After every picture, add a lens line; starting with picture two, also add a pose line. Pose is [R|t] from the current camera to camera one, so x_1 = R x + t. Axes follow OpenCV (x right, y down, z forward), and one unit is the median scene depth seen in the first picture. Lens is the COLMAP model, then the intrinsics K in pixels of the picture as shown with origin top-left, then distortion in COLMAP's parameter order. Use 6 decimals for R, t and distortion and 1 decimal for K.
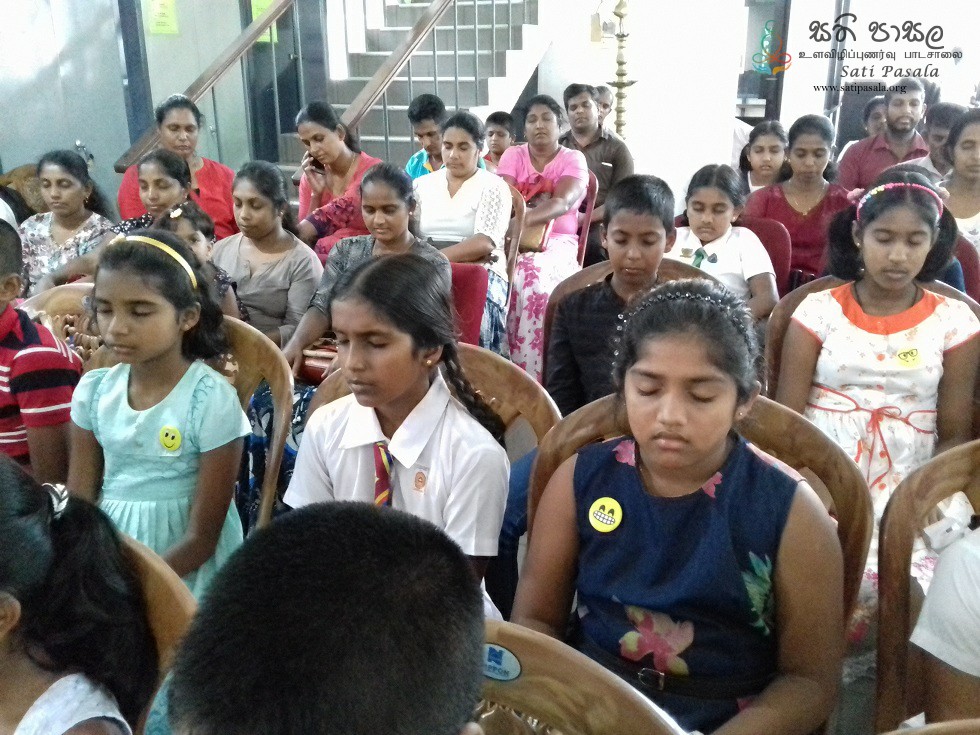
lens RADIAL K [[911.8, 0, 490.8], [0, 911.8, 321.2], [0, 0, 1]] dist [0.157825, -0.336742]
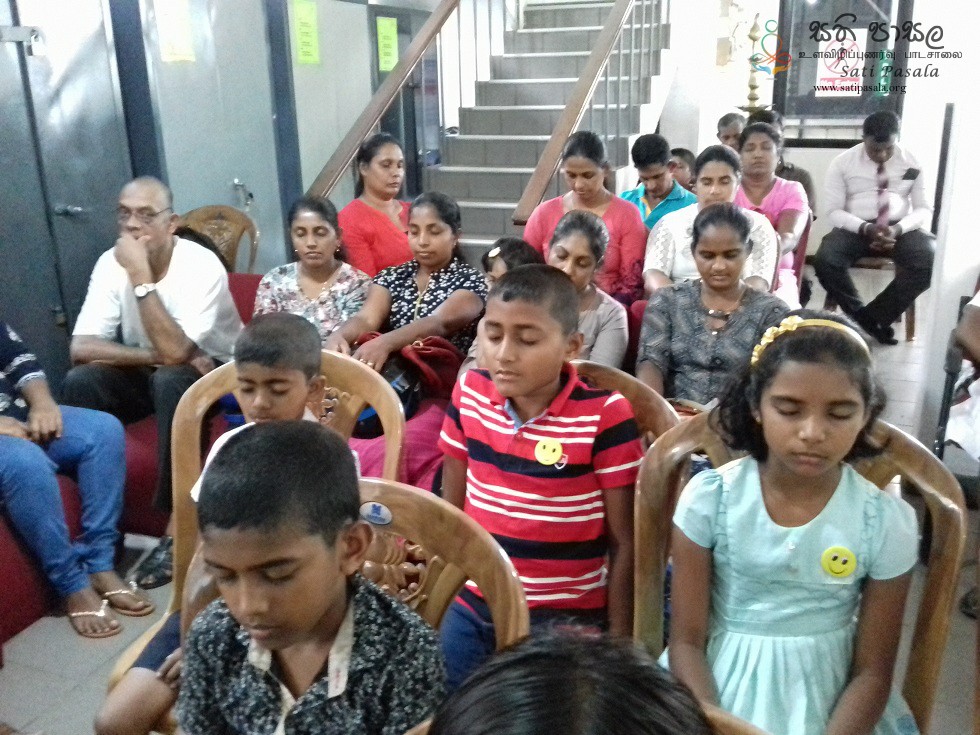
lens RADIAL K [[903.9, 0, 522.8], [0, 903.9, 333.5], [0, 0, 1]] dist [0.088017, -0.000680]
pose [[0.998063, -0.025959, 0.056529, -0.311775], [0.026347, 0.999634, -0.006123, -0.036993], [-0.056349, 0.007600, 0.998382, 0.093142]]
